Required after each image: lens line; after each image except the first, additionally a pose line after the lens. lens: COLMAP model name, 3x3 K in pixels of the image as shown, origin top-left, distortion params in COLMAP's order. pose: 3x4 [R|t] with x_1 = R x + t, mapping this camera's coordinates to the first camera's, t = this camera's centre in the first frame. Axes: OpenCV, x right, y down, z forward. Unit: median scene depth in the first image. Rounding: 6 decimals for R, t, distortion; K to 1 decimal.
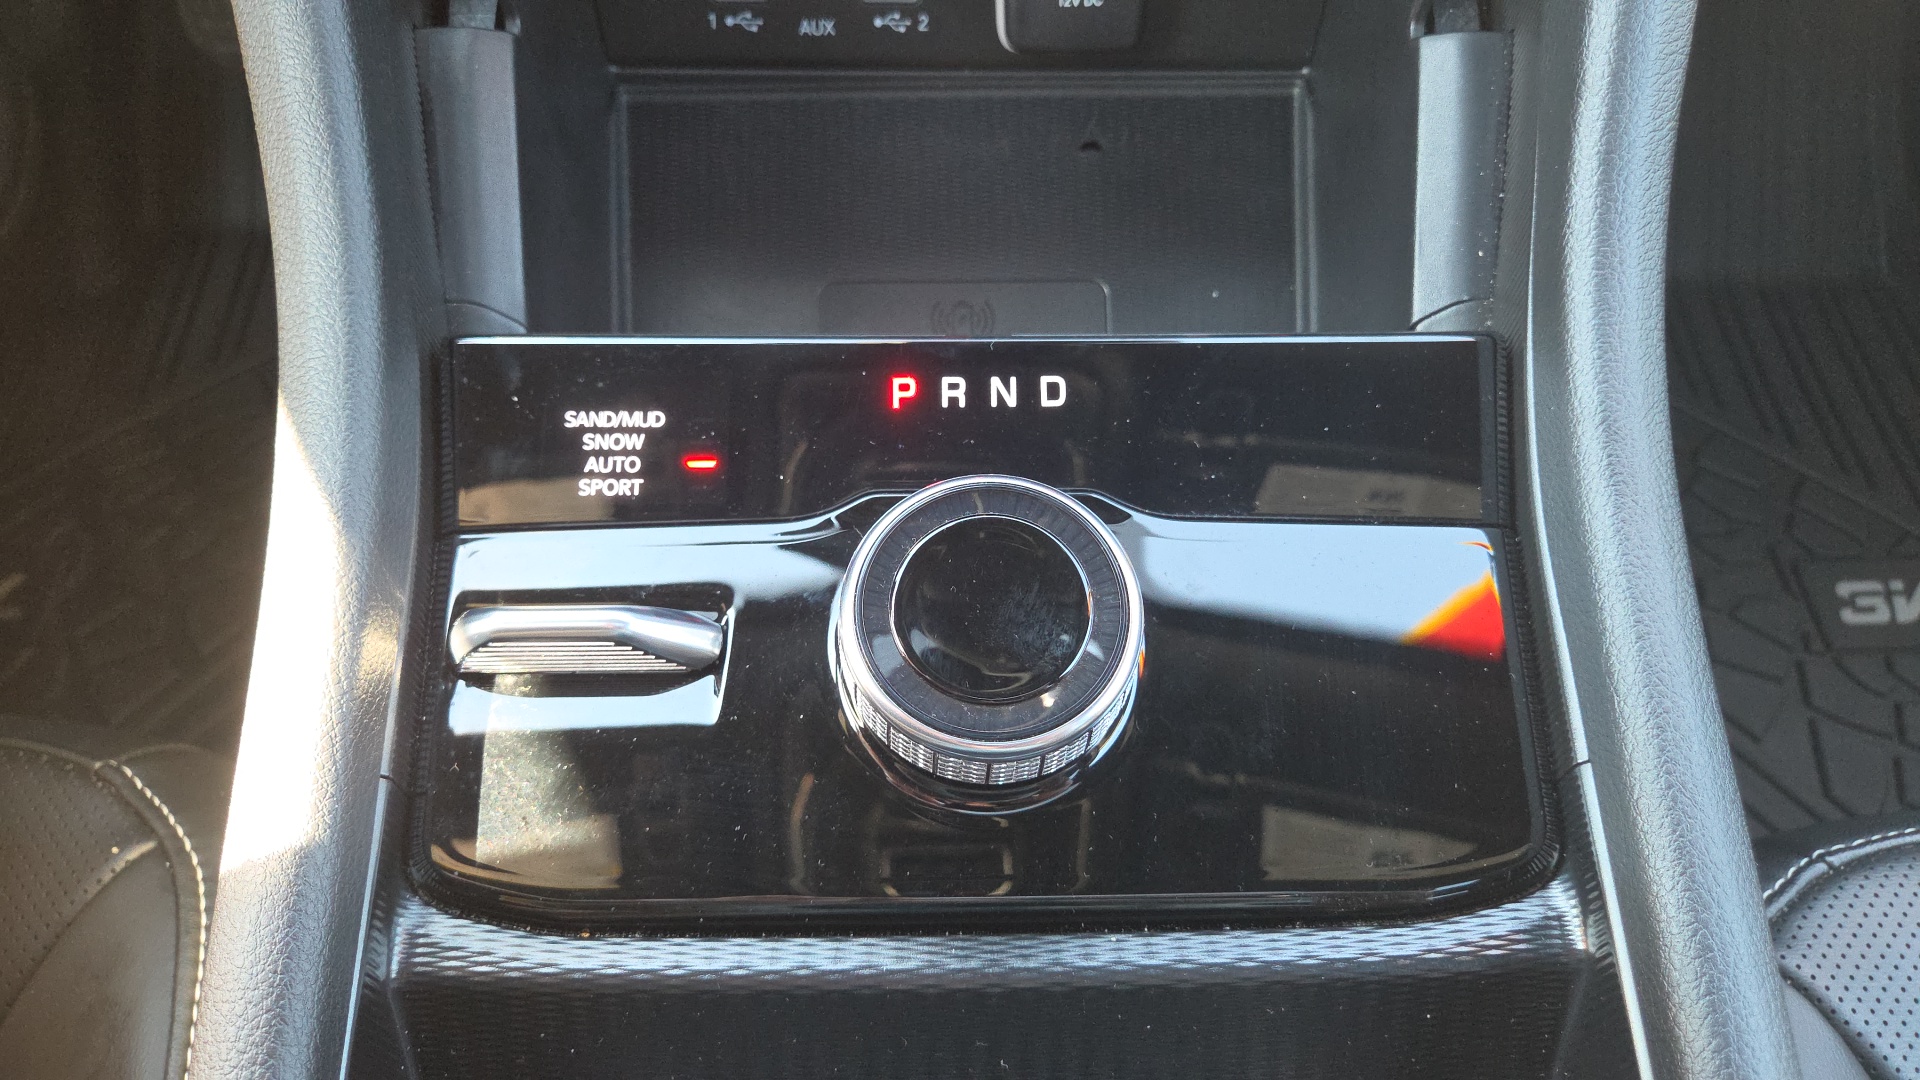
lens RADIAL K [[1257.2, 0, 960.0], [0, 1257.2, 540.0], [0, 0, 1]] dist [-0.001189, -0.001271]
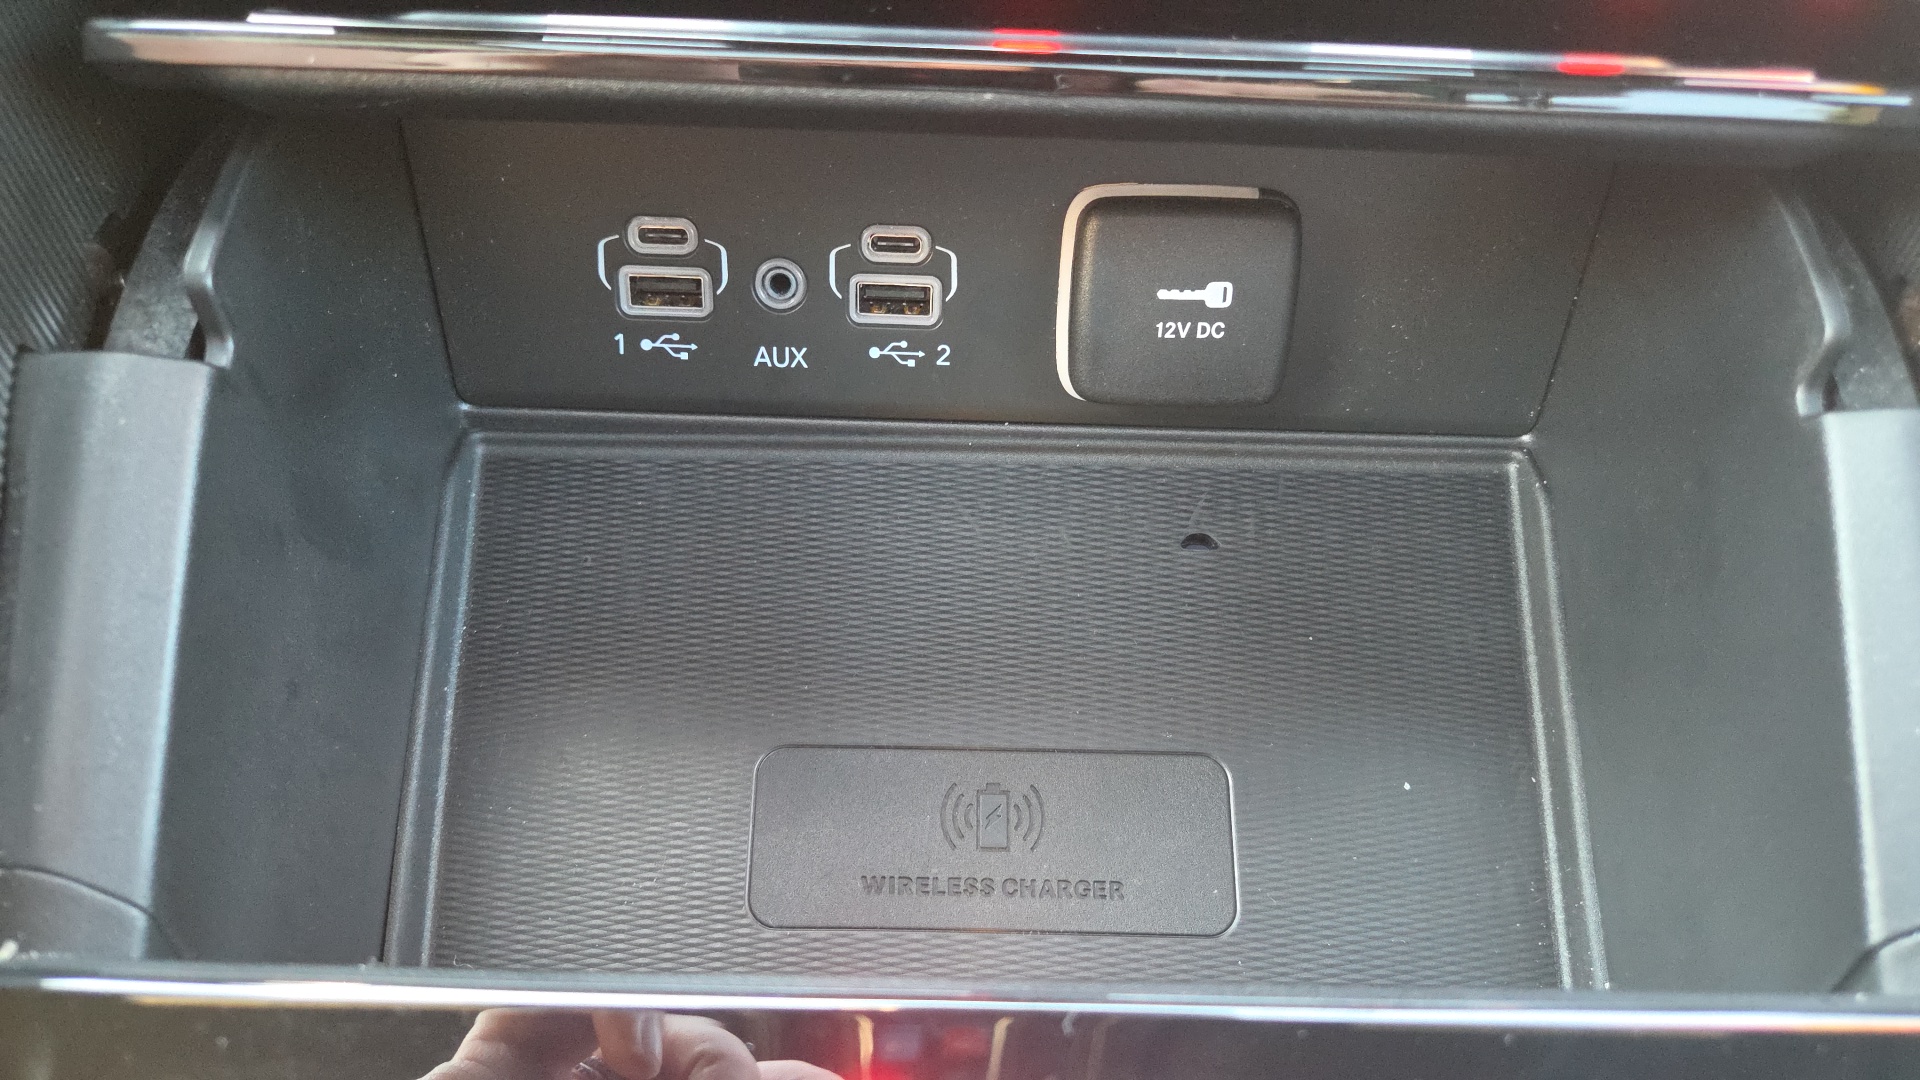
lens RADIAL K [[1319.4, 0, 966.5], [0, 1319.4, 548.0], [0, 0, 1]] dist [0.043967, -0.053140]
pose [[0.999585, 0.028637, -0.003254, -0.012074], [-0.028647, 0.974827, -0.221116, -0.160219], [-0.003160, 0.221117, 0.975242, 0.347876]]
